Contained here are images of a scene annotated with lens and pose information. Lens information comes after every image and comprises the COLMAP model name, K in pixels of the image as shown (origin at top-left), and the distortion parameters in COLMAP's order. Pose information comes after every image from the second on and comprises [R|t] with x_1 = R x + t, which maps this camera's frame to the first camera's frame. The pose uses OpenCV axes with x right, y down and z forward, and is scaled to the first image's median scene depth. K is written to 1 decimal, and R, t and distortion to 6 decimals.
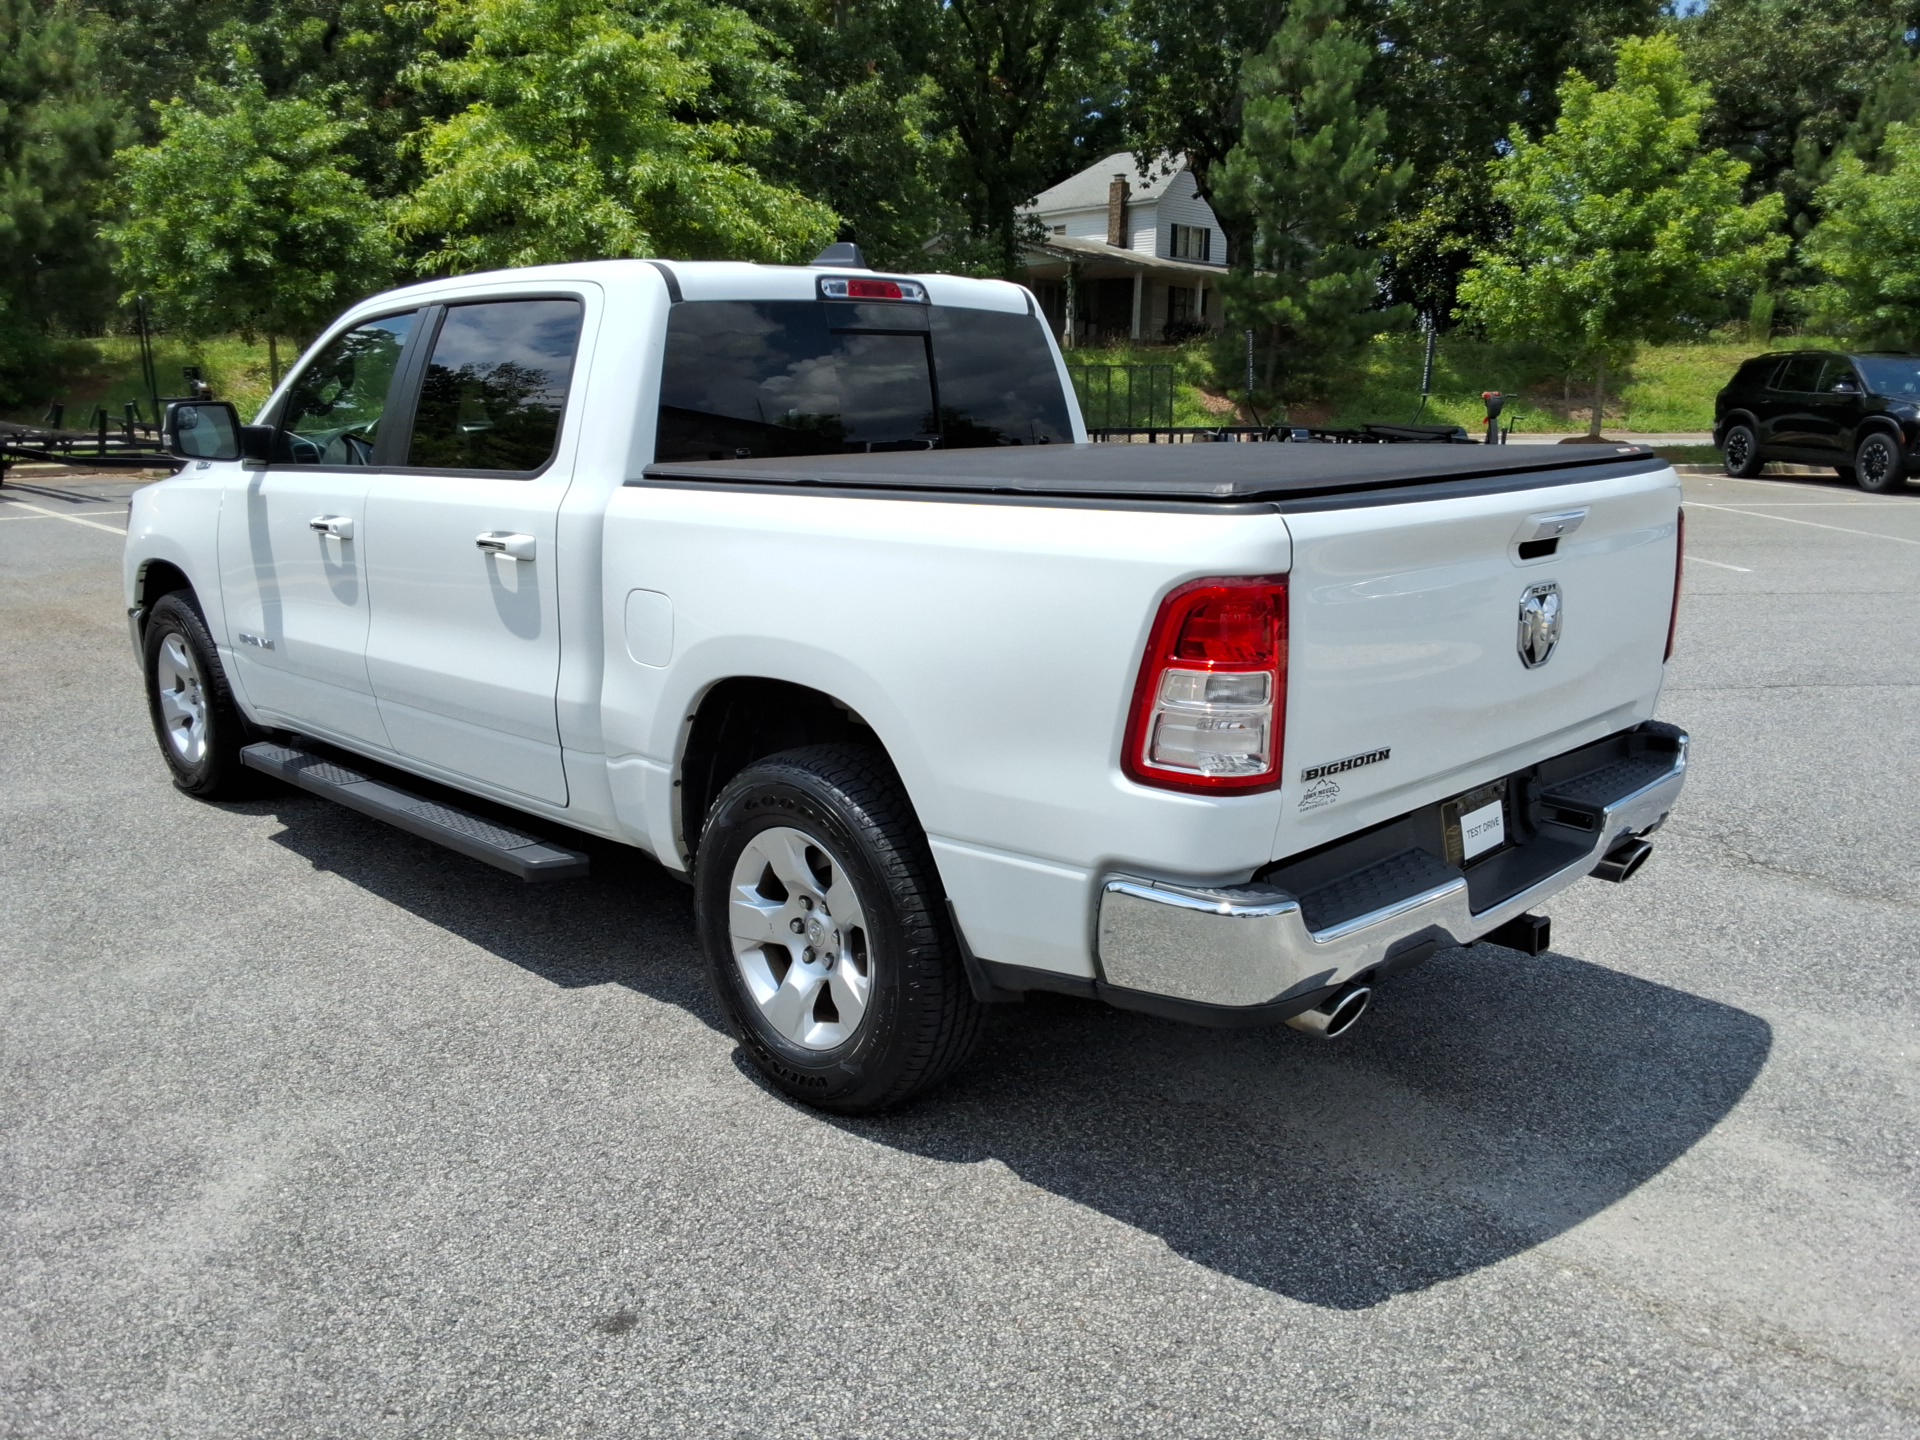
lens RADIAL K [[1545.7, 0, 979.6], [0, 1545.7, 703.0], [0, 0, 1]] dist [0.119279, -0.190226]
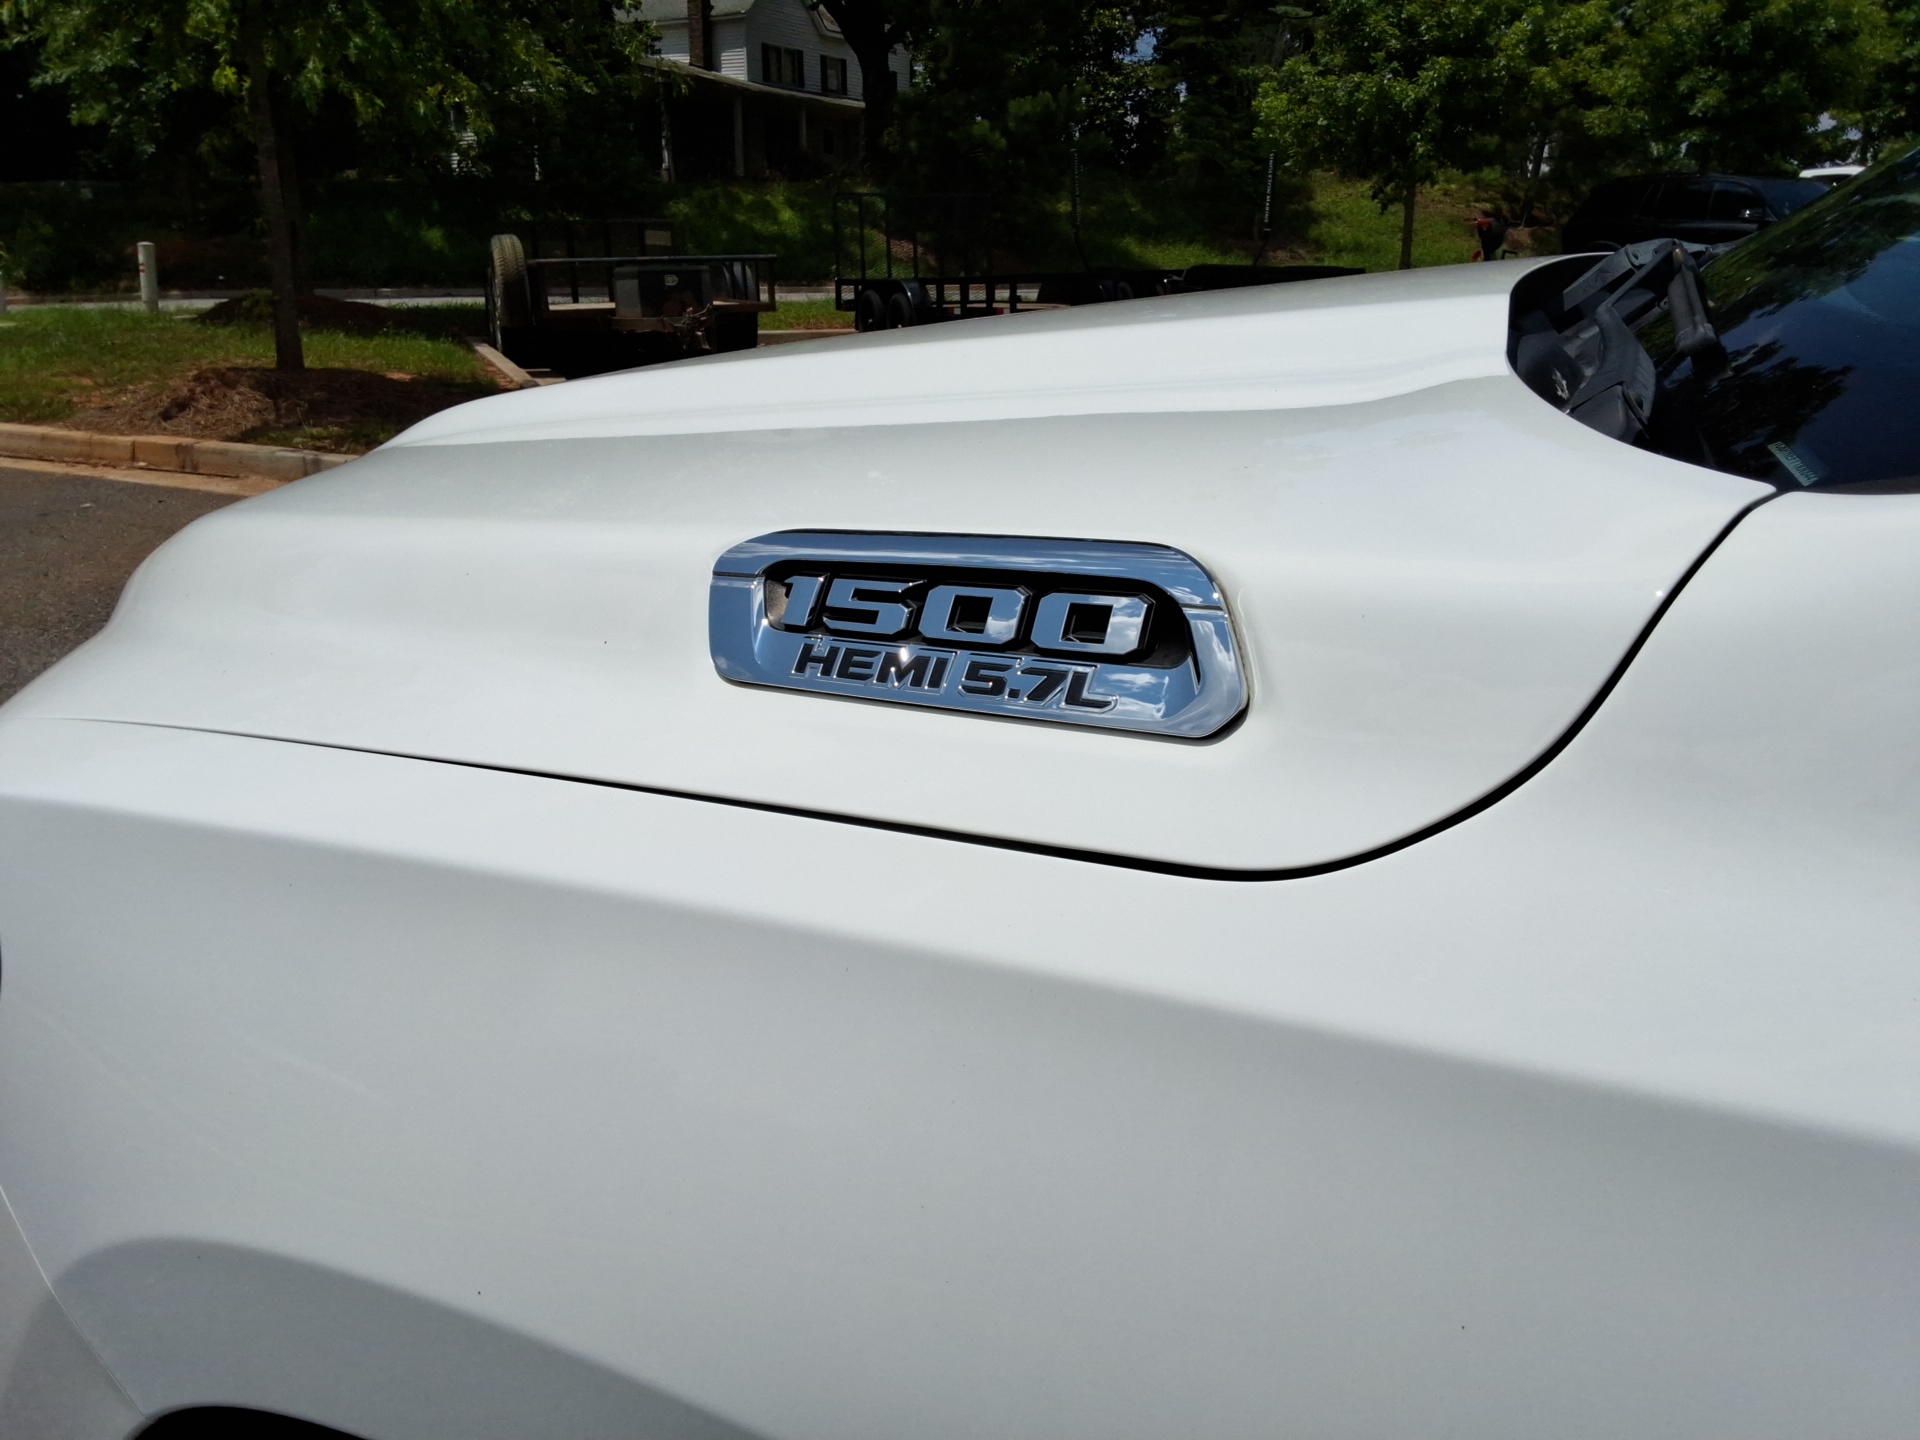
lens RADIAL K [[1557.6, 0, 960.0], [0, 1557.6, 720.0], [0, 0, 1]] dist [0.030266, -0.048676]
pose [[0.957616, -0.096075, 0.271552, -0.146451], [0.068479, 0.991641, 0.109353, -0.047759], [-0.279788, -0.086123, 0.956191, 0.269952]]
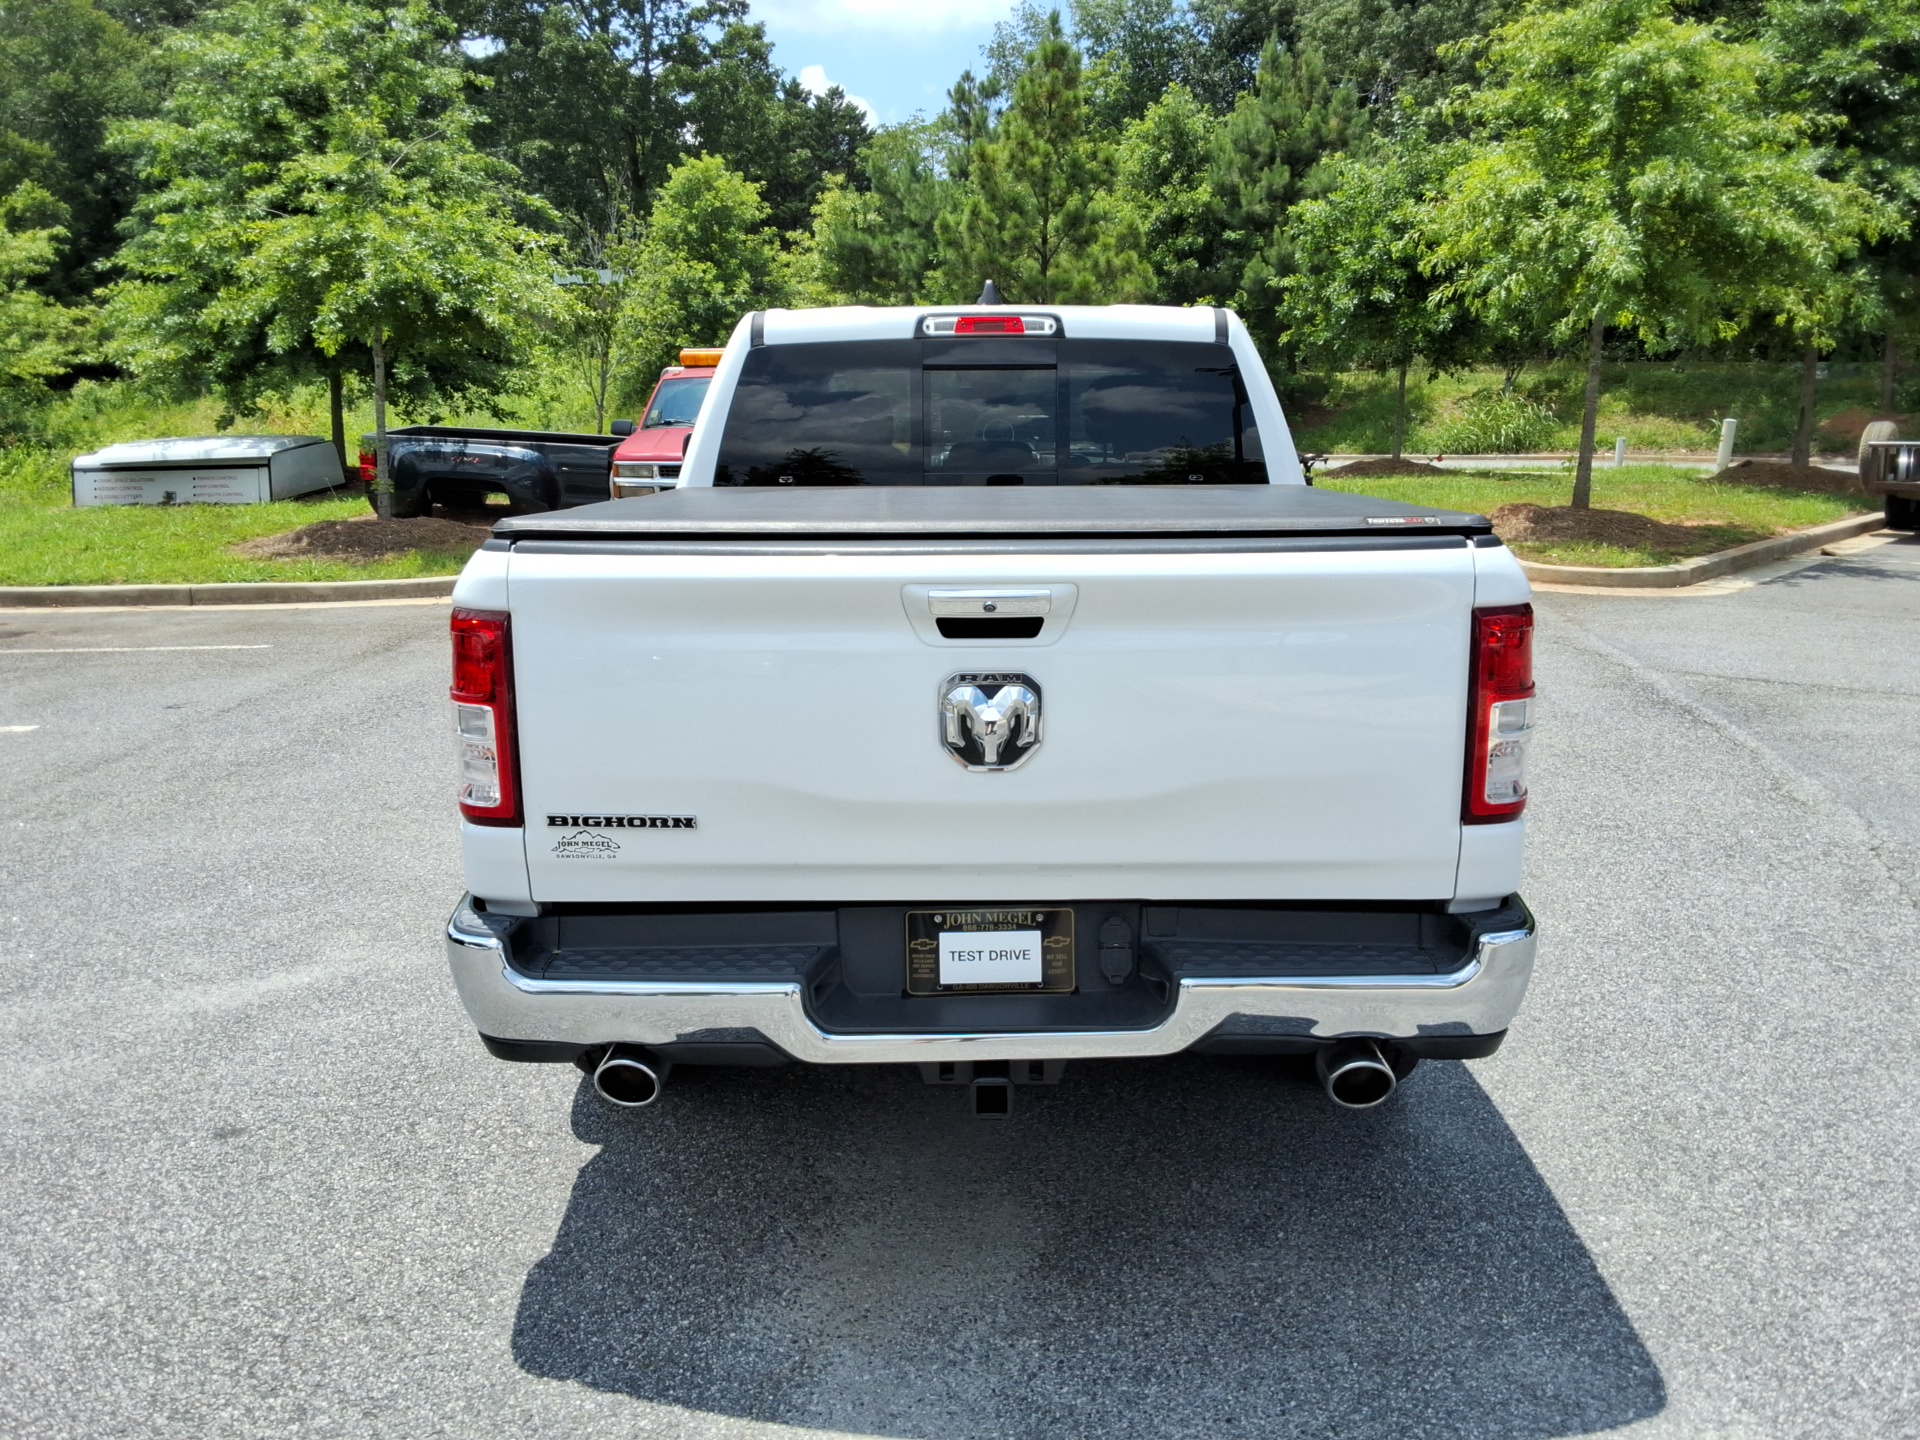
lens RADIAL K [[1542.3, 0, 968.5], [0, 1542.3, 710.3], [0, 0, 1]] dist [0.118780, -0.179653]
pose [[0.694977, 0.136879, -0.705883, 0.138963], [-0.144375, 0.988284, 0.049496, -0.014089], [0.704388, 0.067514, 0.706597, 0.062350]]
